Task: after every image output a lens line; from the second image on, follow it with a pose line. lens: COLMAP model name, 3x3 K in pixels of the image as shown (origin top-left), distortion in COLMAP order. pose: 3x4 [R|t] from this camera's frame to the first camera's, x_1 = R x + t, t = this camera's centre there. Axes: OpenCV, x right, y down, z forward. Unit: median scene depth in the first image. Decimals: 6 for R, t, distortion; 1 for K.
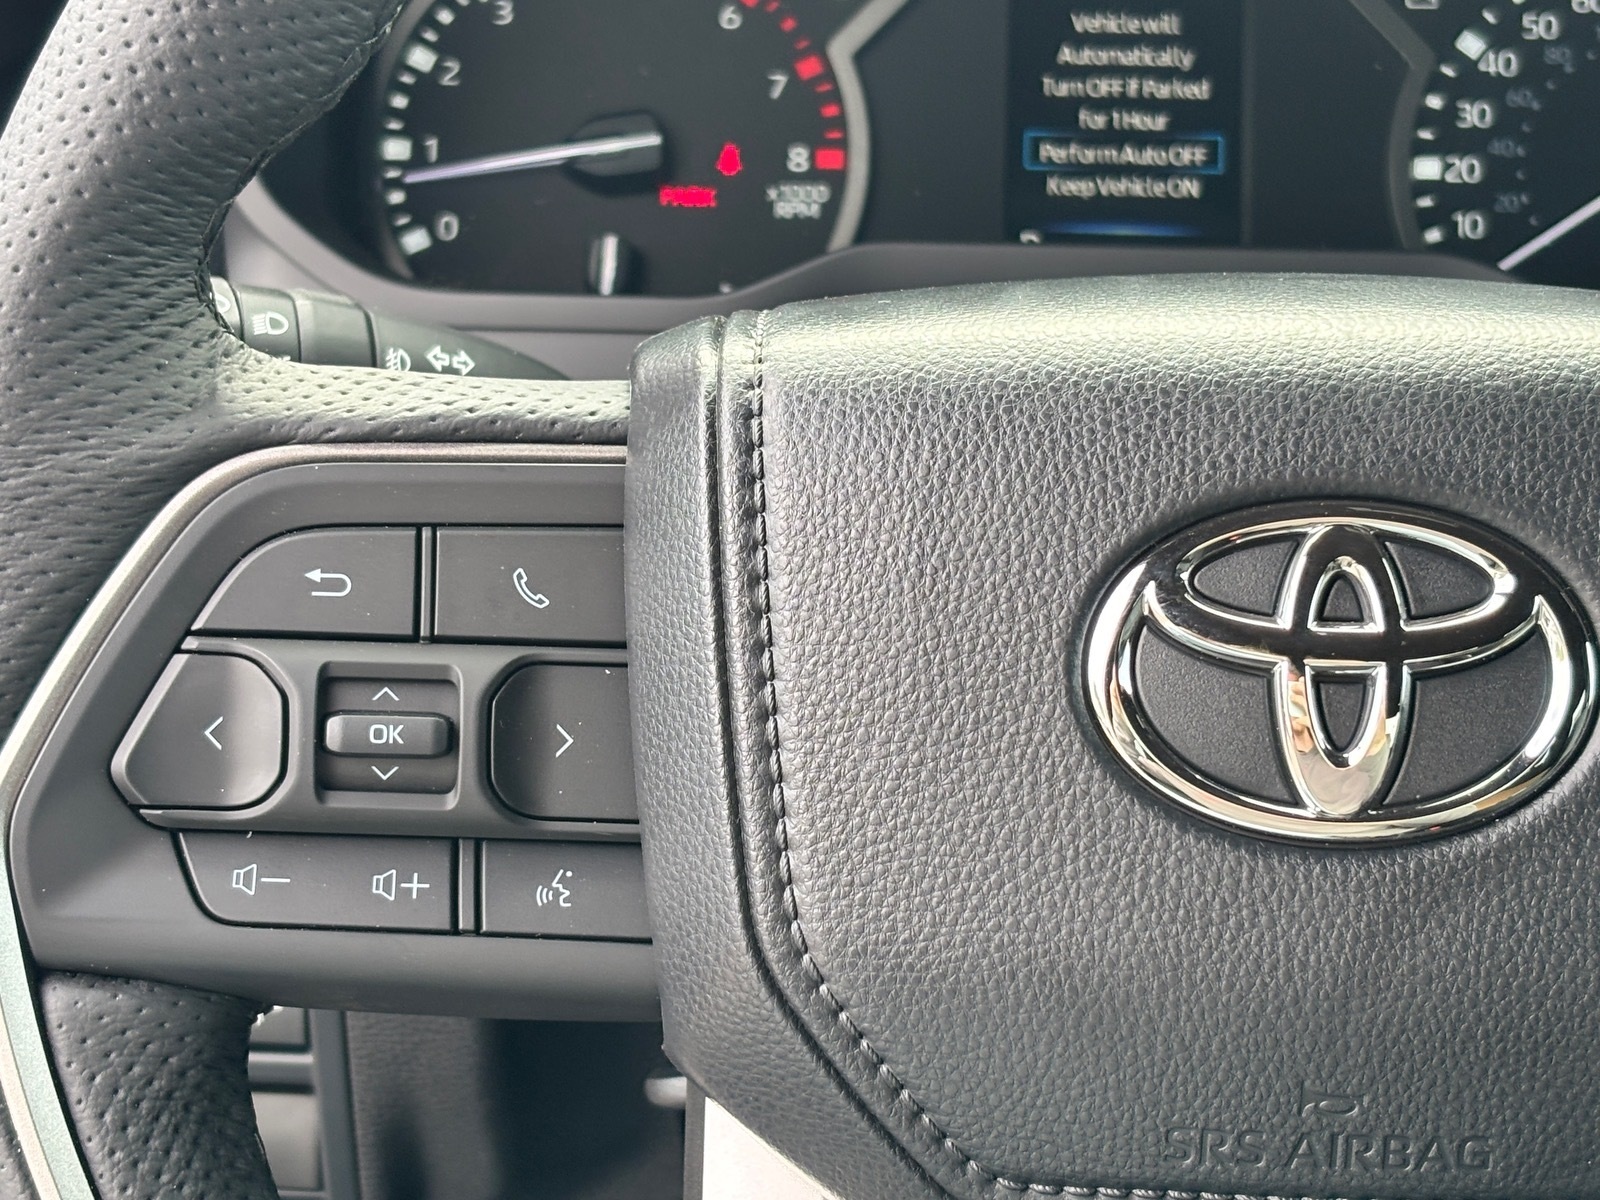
lens RADIAL K [[3179.8, 0, 800.0], [0, 3179.8, 600.0], [0, 0, 1]] dist [0.206457, -1.254246]
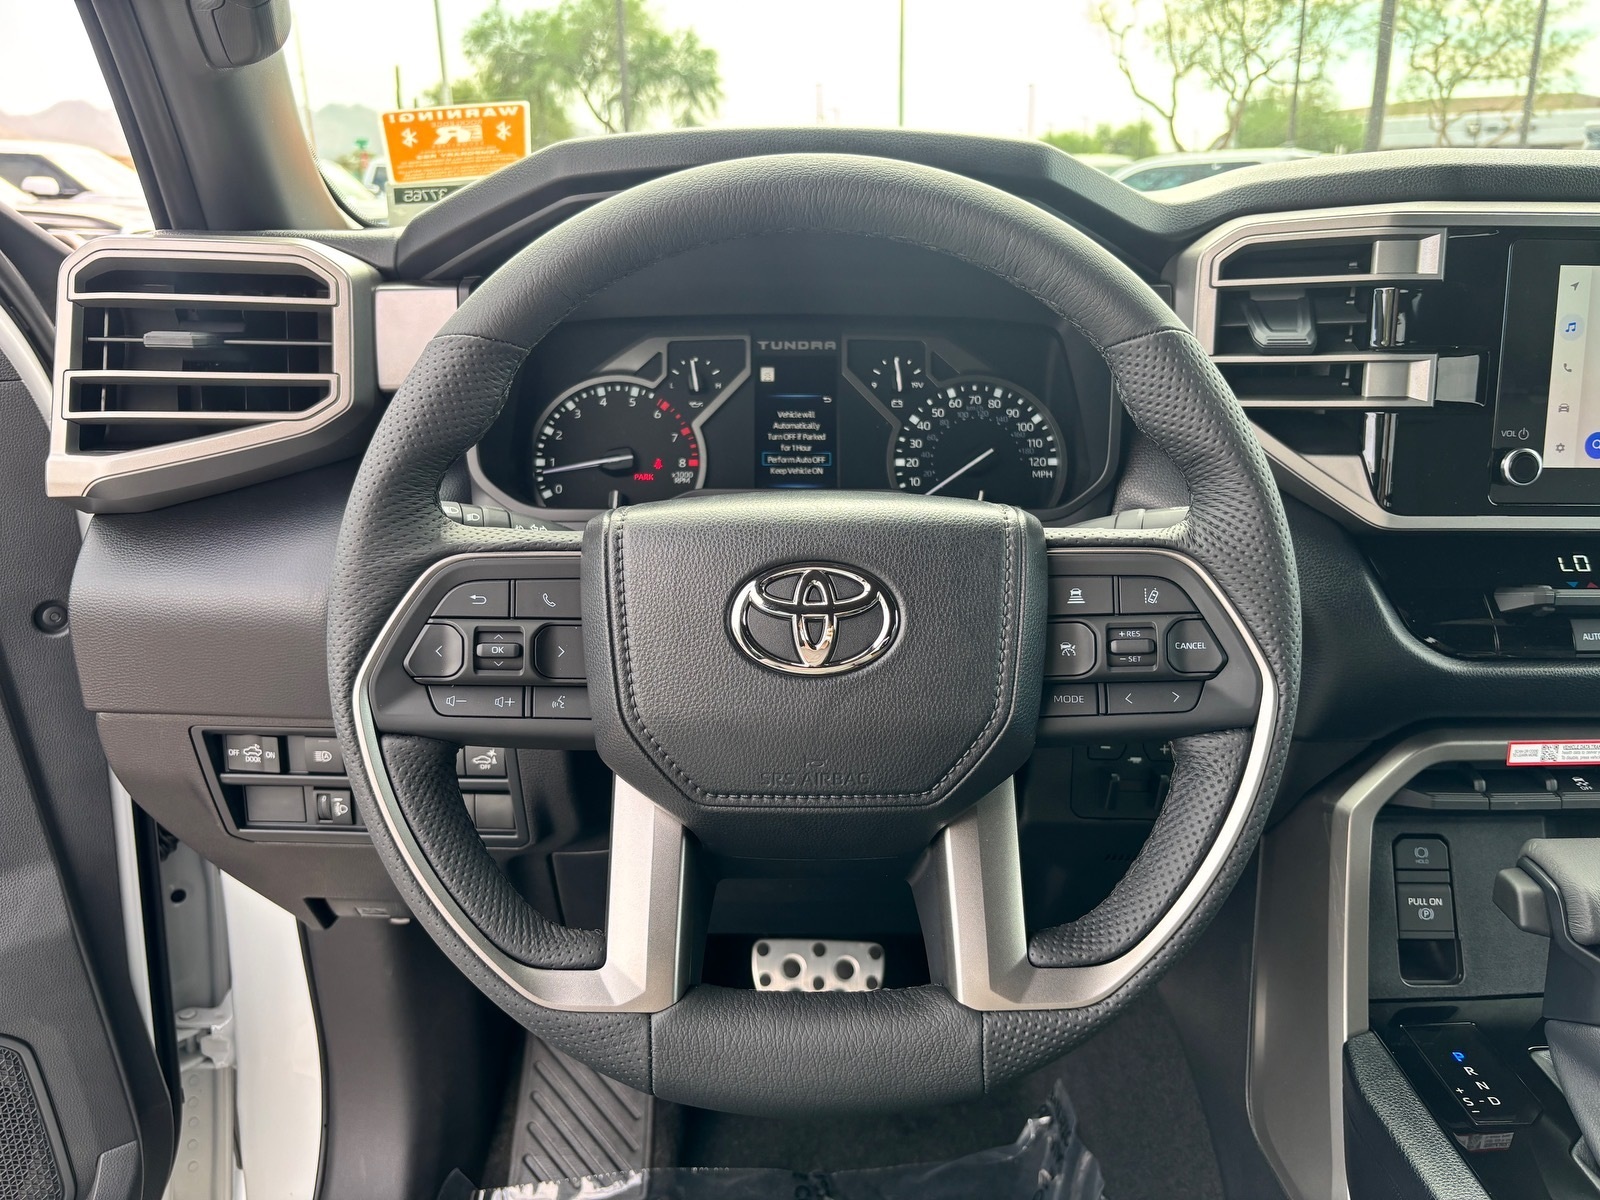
lens RADIAL K [[1189.5, 0, 800.0], [0, 1189.5, 600.0], [0, 0, 1]] dist [0.056382, -0.006112]
pose [[0.999097, -0.024462, 0.034741, 0.110921], [0.025689, 0.999046, -0.035307, 0.042056], [-0.033844, 0.036168, 0.998772, -0.108134]]
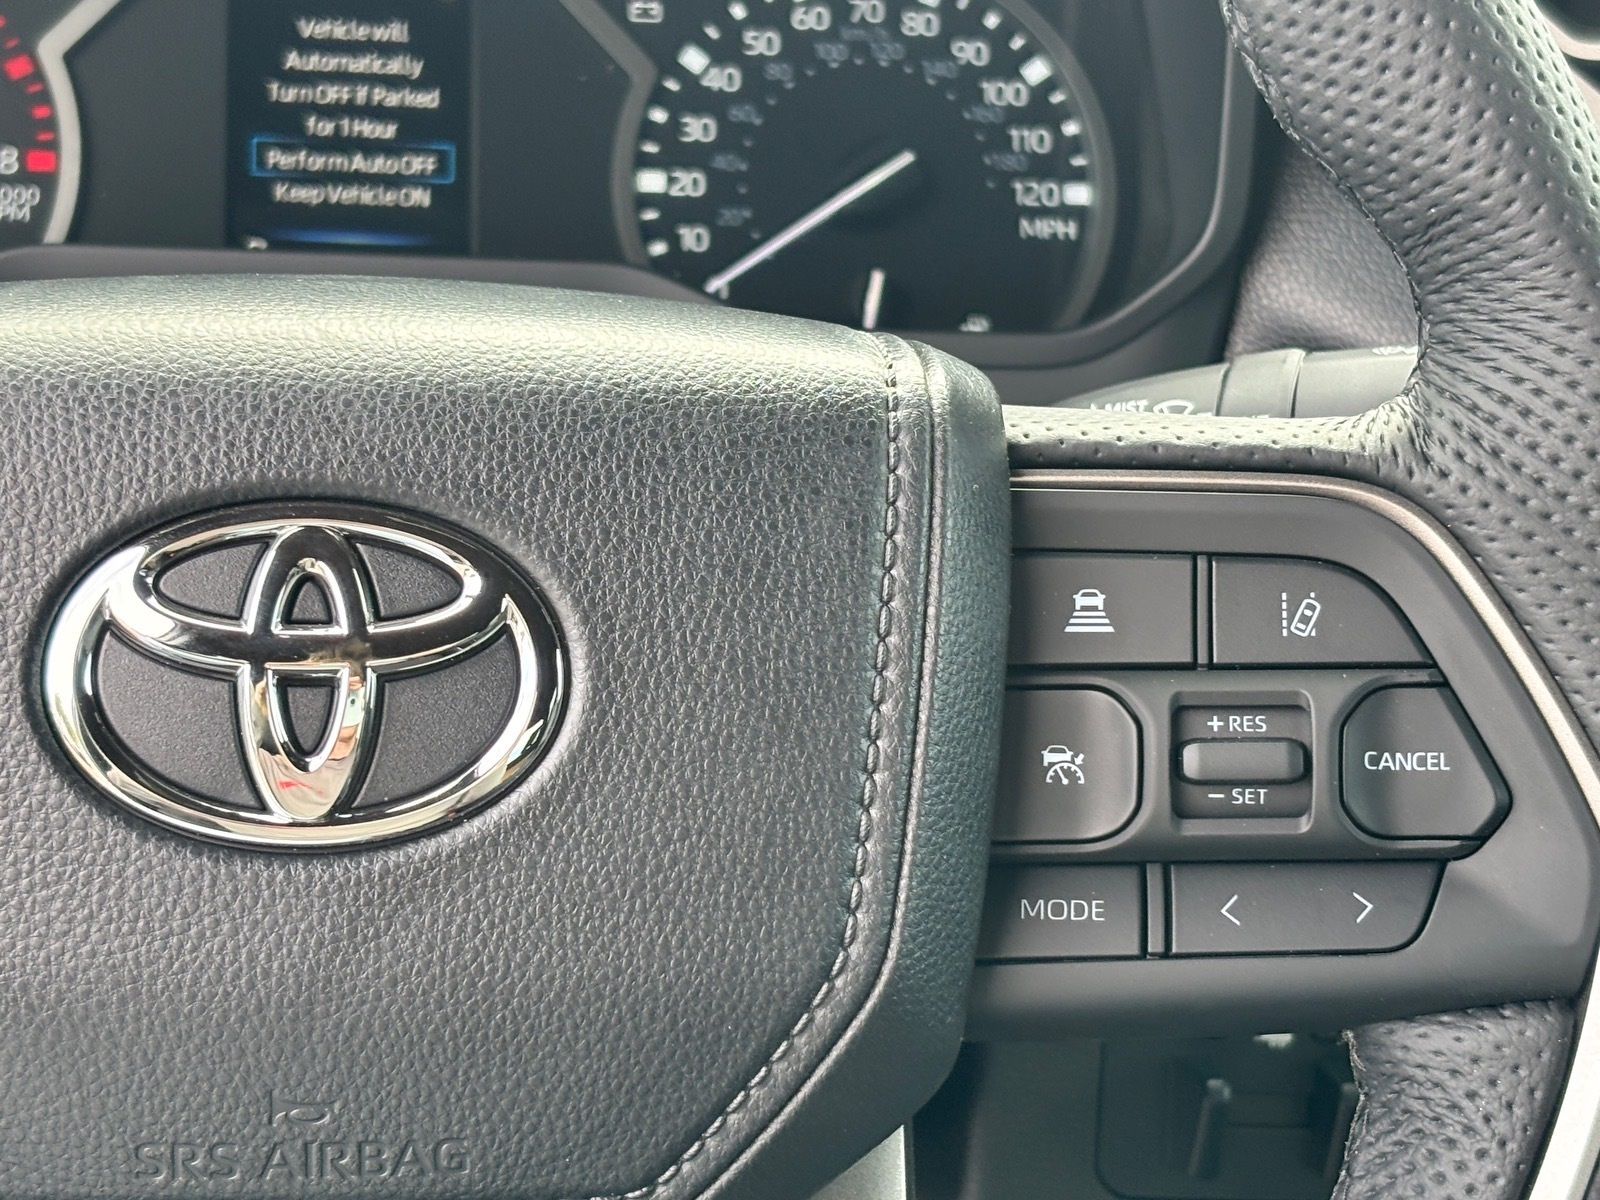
lens RADIAL K [[3147.7, 0, 849.1], [0, 3147.7, 608.5], [0, 0, 1]] dist [0.304444, -1.650379]
pose [[0.988272, -0.010905, 0.152316, 0.175899], [0.011457, 0.999931, -0.002752, 0.006276], [-0.152276, 0.004465, 0.988328, 0.002835]]
